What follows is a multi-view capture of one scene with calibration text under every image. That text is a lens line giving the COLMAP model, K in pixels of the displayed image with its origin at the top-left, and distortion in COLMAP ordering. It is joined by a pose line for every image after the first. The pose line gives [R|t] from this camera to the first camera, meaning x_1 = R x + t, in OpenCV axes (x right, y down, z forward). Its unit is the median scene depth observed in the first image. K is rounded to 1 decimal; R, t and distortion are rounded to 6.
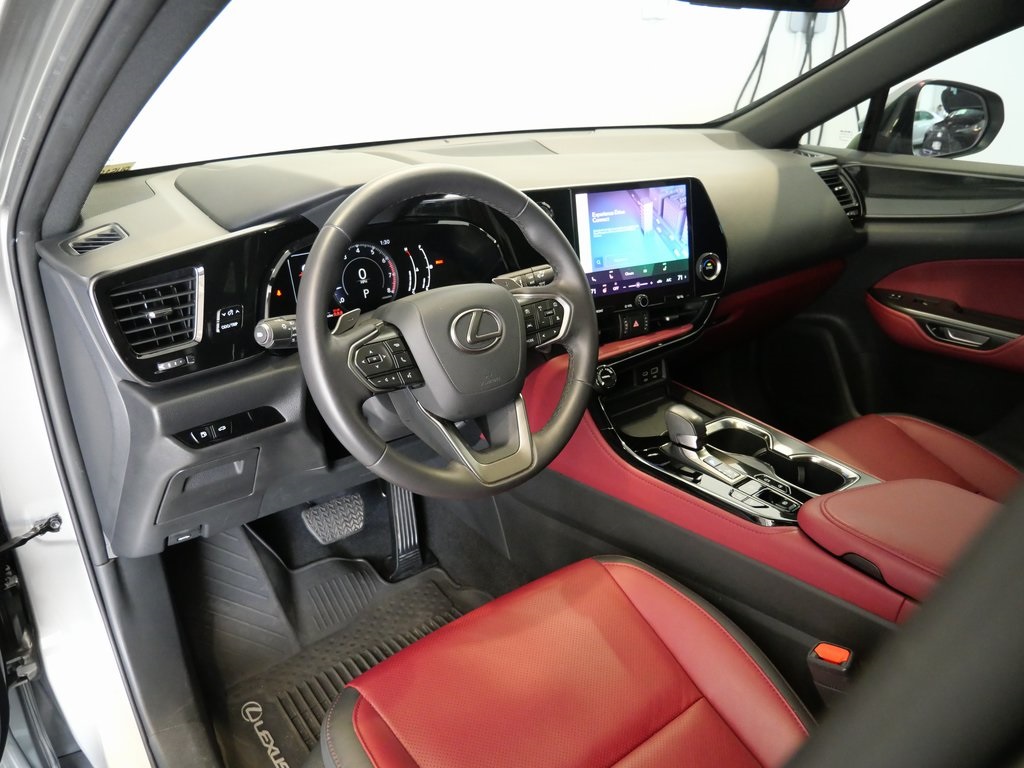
lens RADIAL K [[742.8, 0, 511.2], [0, 742.8, 388.2], [0, 0, 1]] dist [-0.042351, 0.014645]
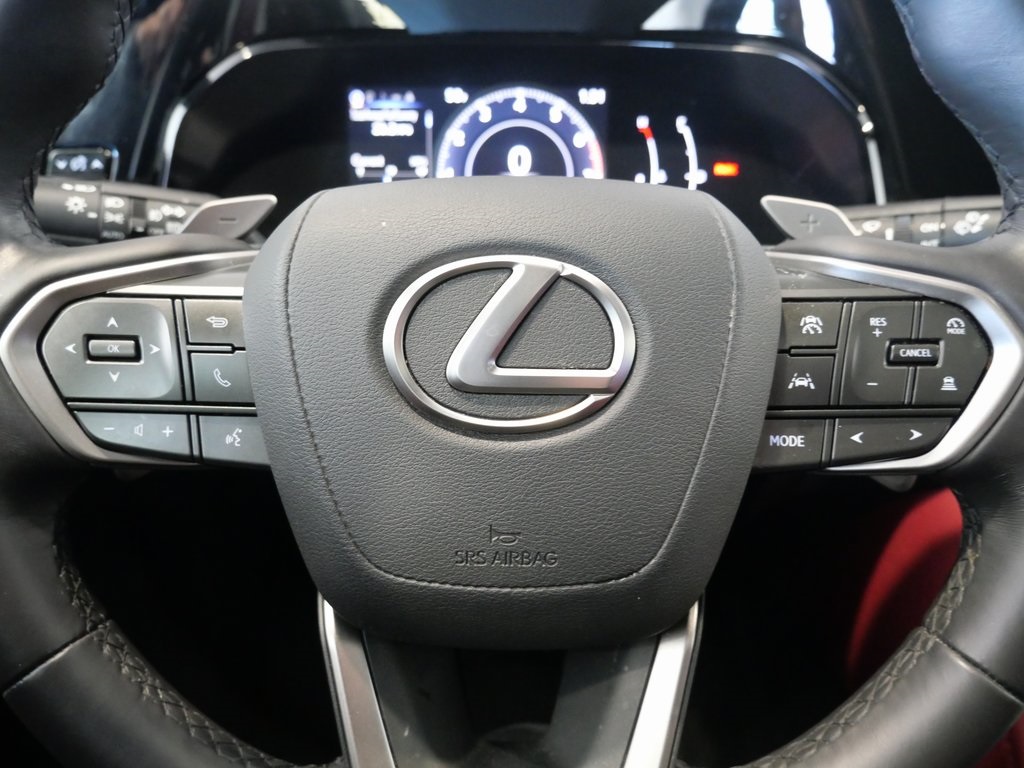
lens RADIAL K [[742.8, 0, 519.2], [0, 742.8, 378.6], [0, 0, 1]] dist [-0.042351, 0.014645]
pose [[0.790302, 0.272401, -0.548835, 0.065905], [-0.263052, 0.959832, 0.097604, -0.065605], [0.553377, 0.067235, 0.830213, 0.574976]]
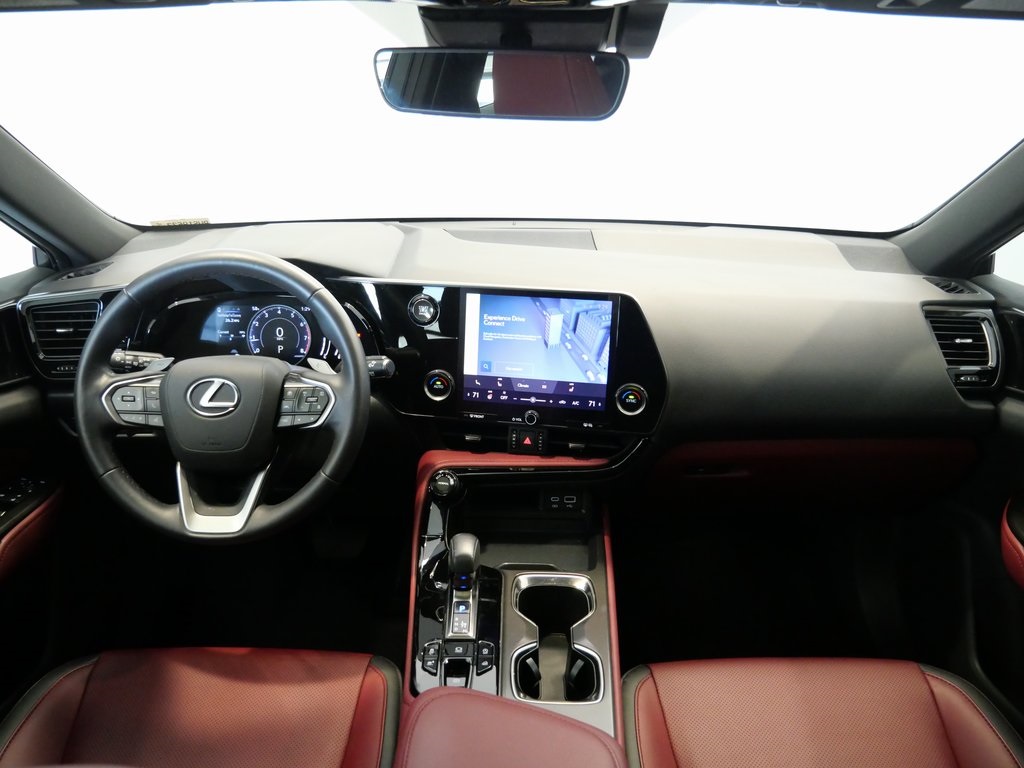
lens RADIAL K [[742.8, 0, 506.3], [0, 742.8, 380.5], [0, 0, 1]] dist [-0.042351, 0.014645]
pose [[0.786498, 0.219619, -0.577225, 0.676957], [-0.261900, 0.965040, 0.010320, -0.165595], [0.559311, 0.143059, 0.816520, 0.236891]]
